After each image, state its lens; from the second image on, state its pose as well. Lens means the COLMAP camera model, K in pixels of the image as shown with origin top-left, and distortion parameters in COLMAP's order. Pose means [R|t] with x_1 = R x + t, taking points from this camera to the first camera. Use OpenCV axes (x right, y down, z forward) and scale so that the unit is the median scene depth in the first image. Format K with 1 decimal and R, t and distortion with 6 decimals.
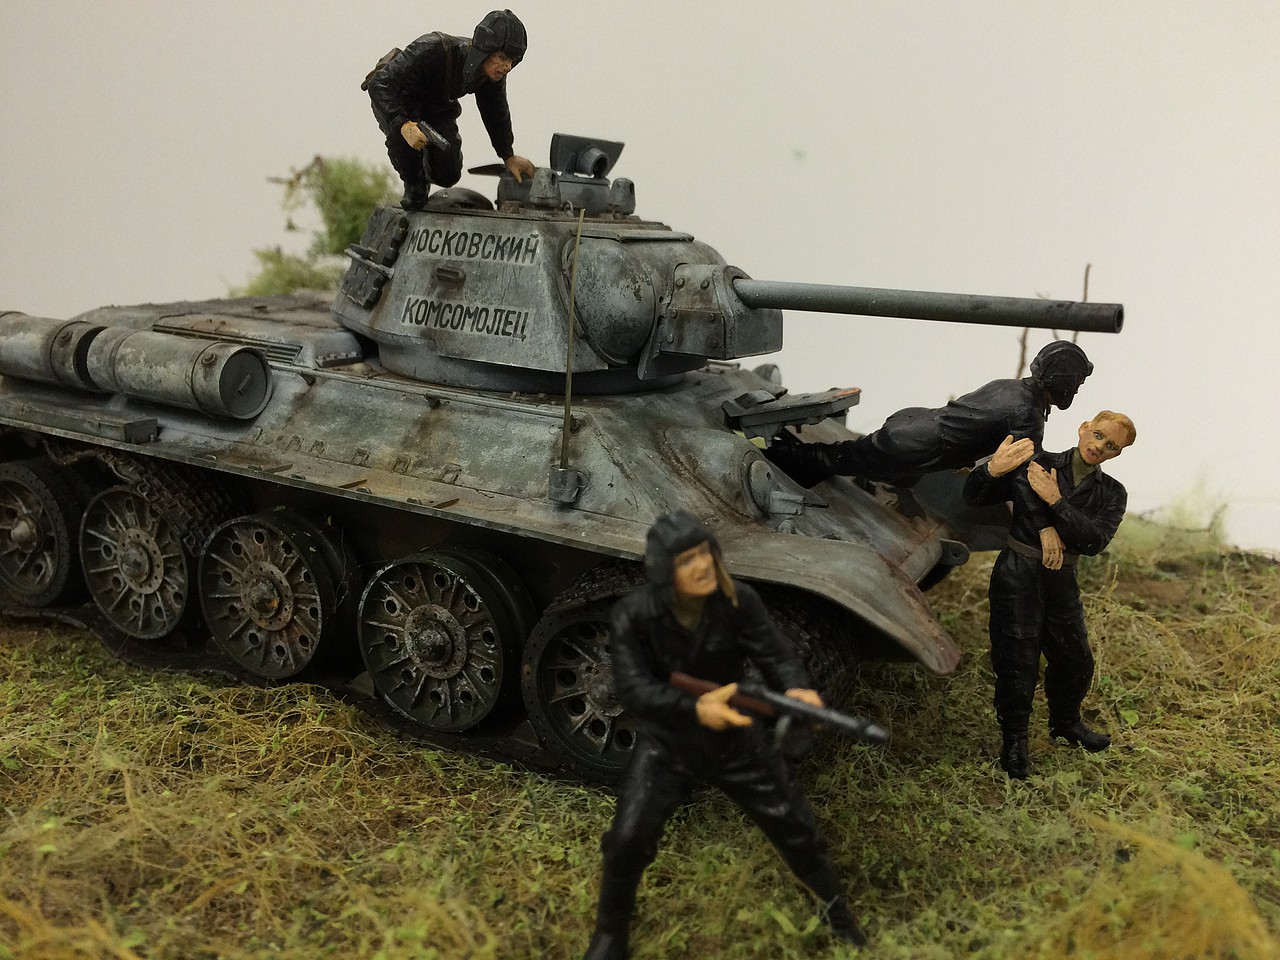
lens RADIAL K [[1103.6, 0, 635.2], [0, 1103.6, 480.9], [0, 0, 1]] dist [-0.004345, 0.000142]
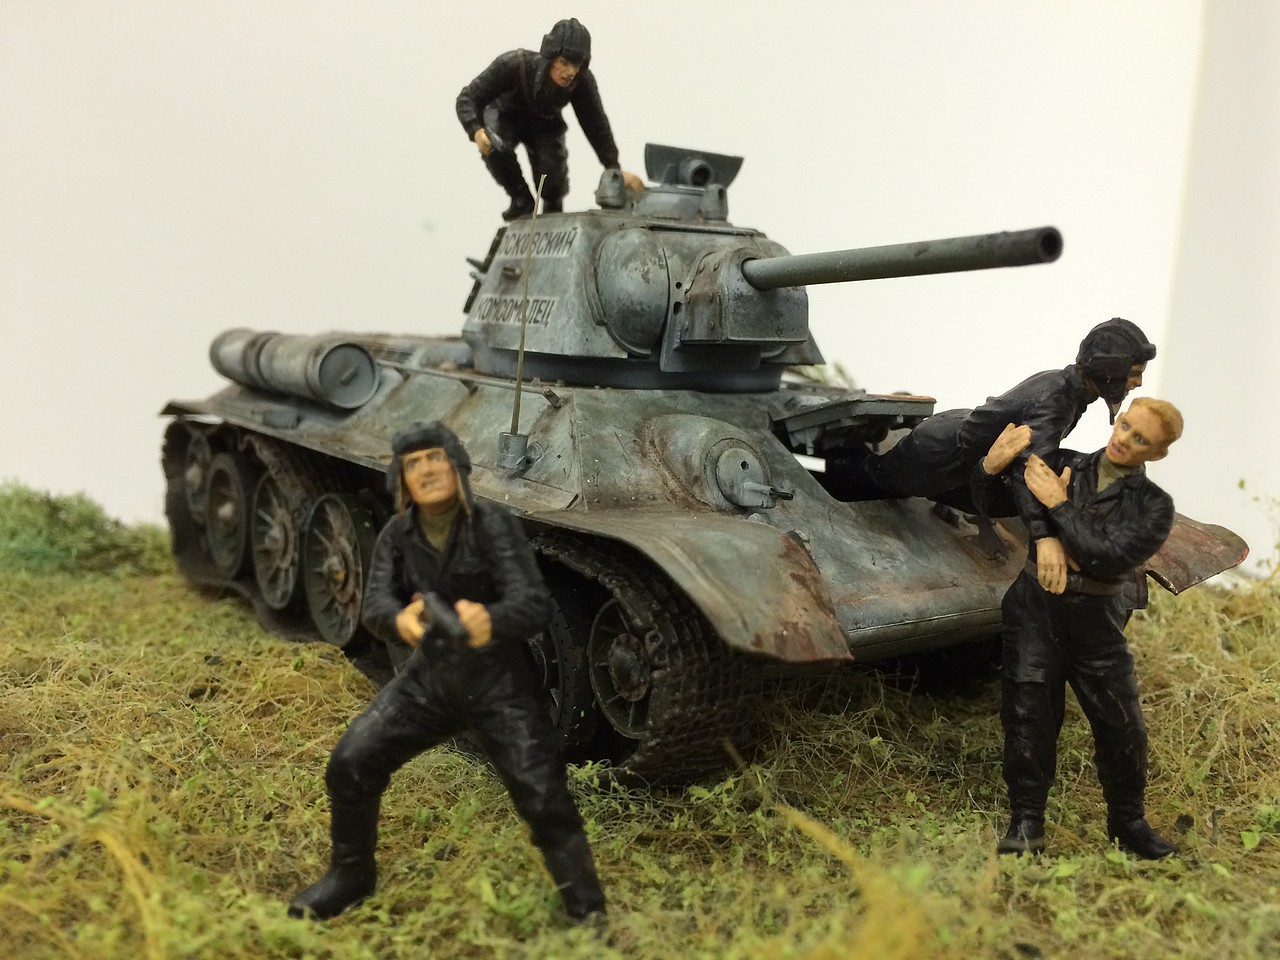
lens RADIAL K [[1103.6, 0, 639.4], [0, 1103.6, 477.4], [0, 0, 1]] dist [-0.004345, 0.000142]
pose [[0.907460, 0.053169, -0.416762, 0.395884], [-0.106004, 0.988842, -0.104661, 0.102892], [0.406547, 0.139154, 0.902971, 0.144263]]
